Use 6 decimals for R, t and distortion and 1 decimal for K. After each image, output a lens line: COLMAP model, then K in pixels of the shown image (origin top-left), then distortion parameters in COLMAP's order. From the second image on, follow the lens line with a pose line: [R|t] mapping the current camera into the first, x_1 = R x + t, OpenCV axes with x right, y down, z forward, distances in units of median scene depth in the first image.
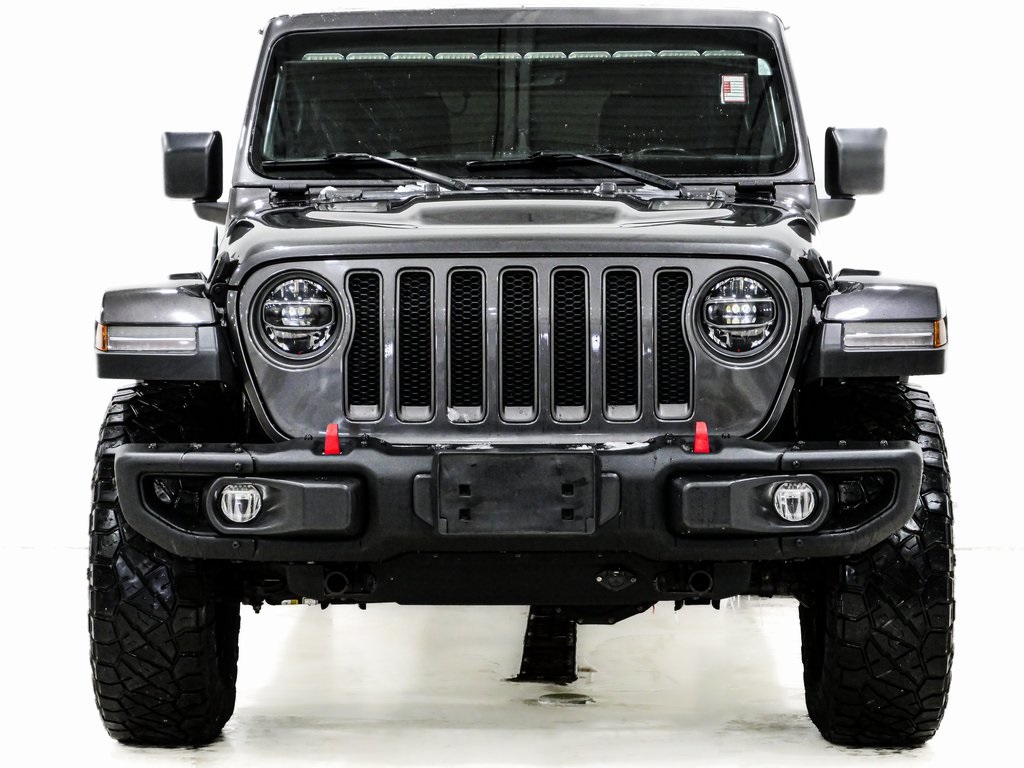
lens RADIAL K [[2884.6, 0, 516.2], [0, 2884.6, 384.2], [0, 0, 1]] dist [0.139481, 0.000000]
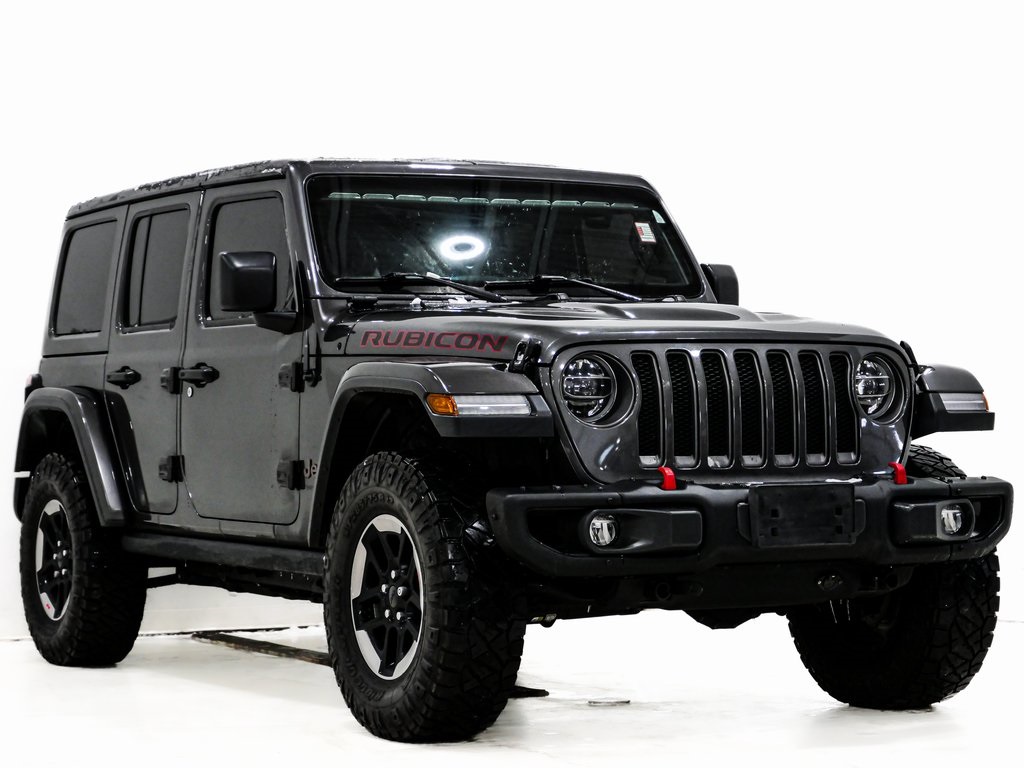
lens RADIAL K [[2603.7, 0, 508.8], [0, 2603.7, 383.6], [0, 0, 1]] dist [0.046583, 0.000000]
pose [[0.870189, 0.004531, 0.492696, -0.676726], [0.030661, 0.997522, -0.063325, 0.046715], [-0.491762, 0.070211, 0.867894, 0.018412]]
